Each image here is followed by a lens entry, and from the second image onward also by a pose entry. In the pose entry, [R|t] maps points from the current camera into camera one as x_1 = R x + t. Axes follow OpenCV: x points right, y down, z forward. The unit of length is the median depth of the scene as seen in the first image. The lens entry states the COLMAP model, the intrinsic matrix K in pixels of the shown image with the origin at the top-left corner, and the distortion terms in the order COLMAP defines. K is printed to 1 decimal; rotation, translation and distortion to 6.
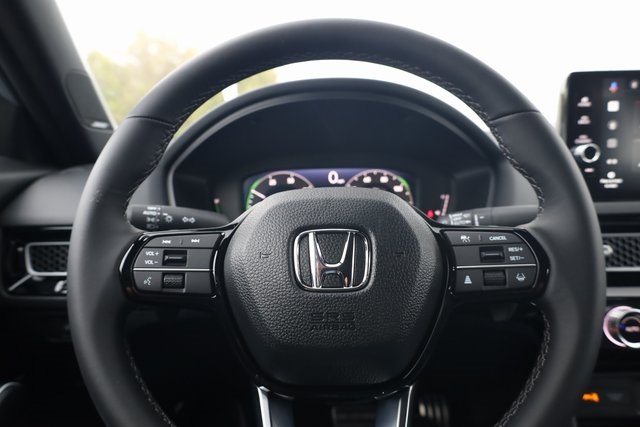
lens RADIAL K [[455.1, 0, 321.9], [0, 455.1, 217.0], [0, 0, 1]] dist [0.012089, -0.001955]
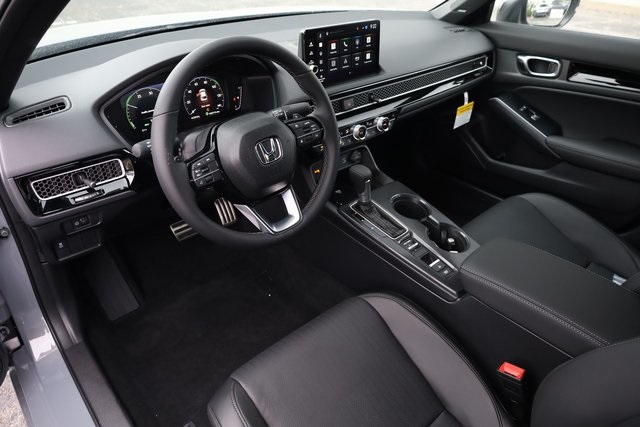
lens RADIAL K [[455.1, 0, 325.2], [0, 455.1, 214.3], [0, 0, 1]] dist [0.012089, -0.001955]
pose [[0.715104, -0.341803, 0.609752, -0.989806], [0.072331, 0.903797, 0.421805, -0.432460], [-0.695266, -0.257530, 0.671032, -0.726341]]
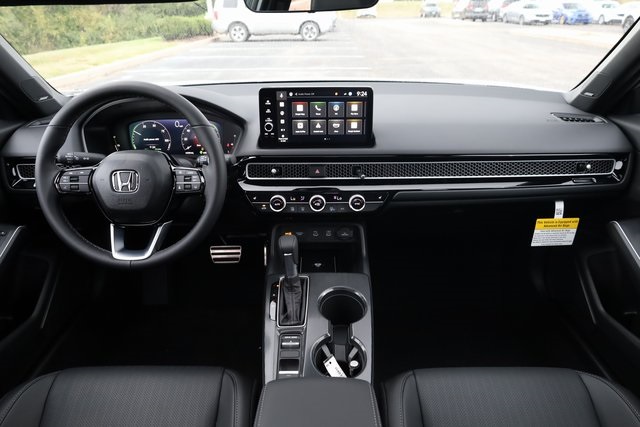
lens RADIAL K [[455.1, 0, 318.8], [0, 455.1, 211.1], [0, 0, 1]] dist [0.012089, -0.001955]
pose [[0.999633, 0.000373, 0.027086, 0.755402], [-0.007366, 0.965972, 0.258540, -0.313744], [-0.026068, -0.258645, 0.965621, -1.228456]]
